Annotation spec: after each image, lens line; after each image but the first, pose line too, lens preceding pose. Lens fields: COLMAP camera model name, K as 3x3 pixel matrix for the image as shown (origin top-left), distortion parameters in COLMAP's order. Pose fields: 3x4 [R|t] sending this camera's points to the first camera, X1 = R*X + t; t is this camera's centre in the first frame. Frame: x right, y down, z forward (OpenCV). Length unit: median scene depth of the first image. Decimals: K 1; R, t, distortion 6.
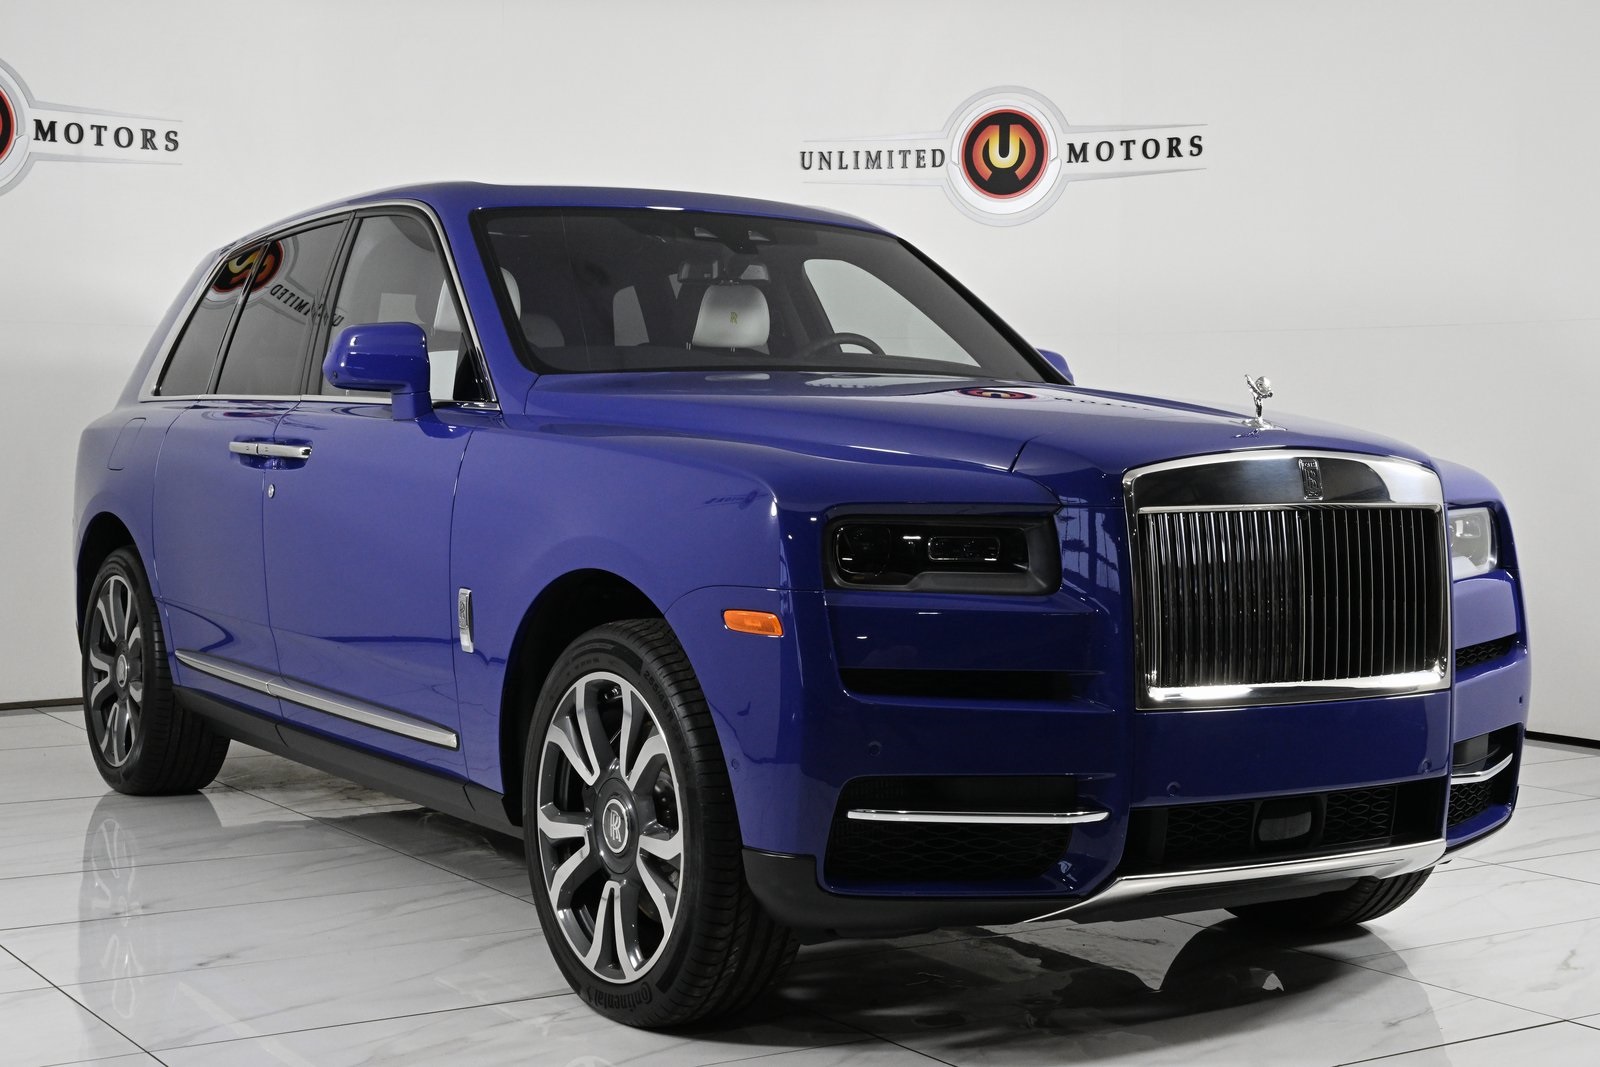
lens RADIAL K [[2354.2, 0, 827.4], [0, 2354.2, 518.8], [0, 0, 1]] dist [-0.107721, 0.000000]
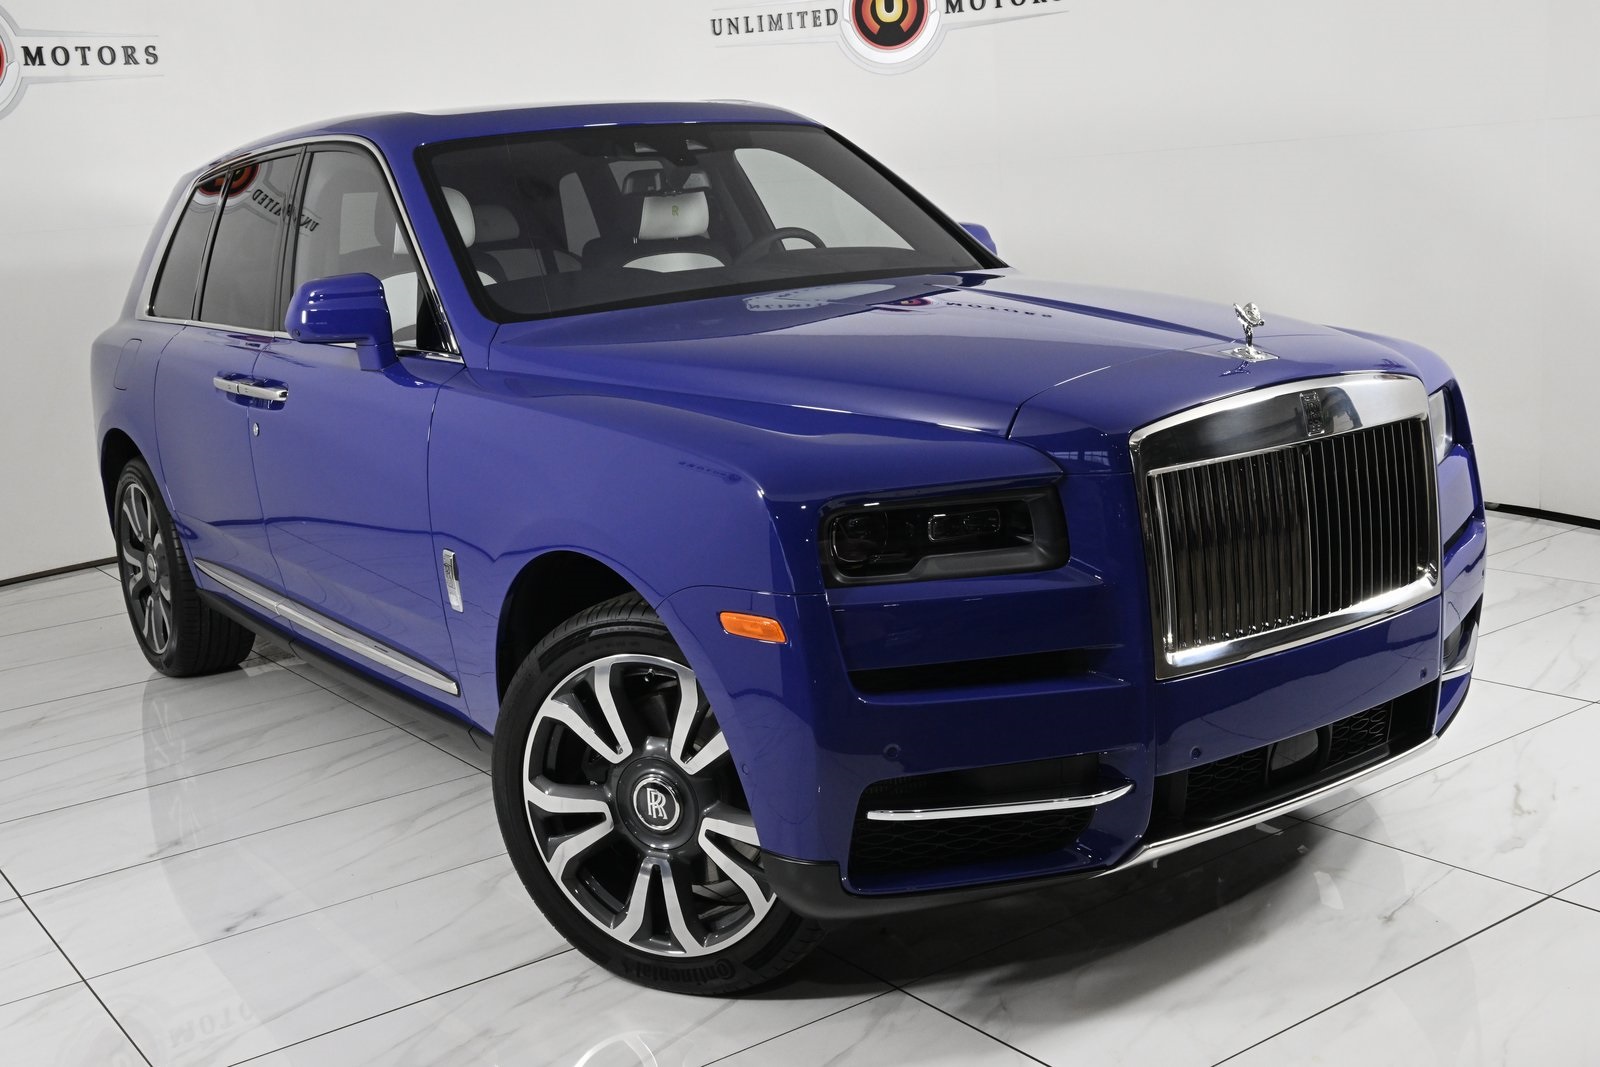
lens RADIAL K [[1758.8, 0, 831.4], [0, 1758.8, 539.8], [0, 0, 1]] dist [-0.062463, 0.000000]
pose [[0.995431, -0.086091, 0.041292, -0.015164], [0.078443, 0.983932, 0.160387, -0.058921], [-0.054437, -0.156415, 0.986190, 0.177800]]
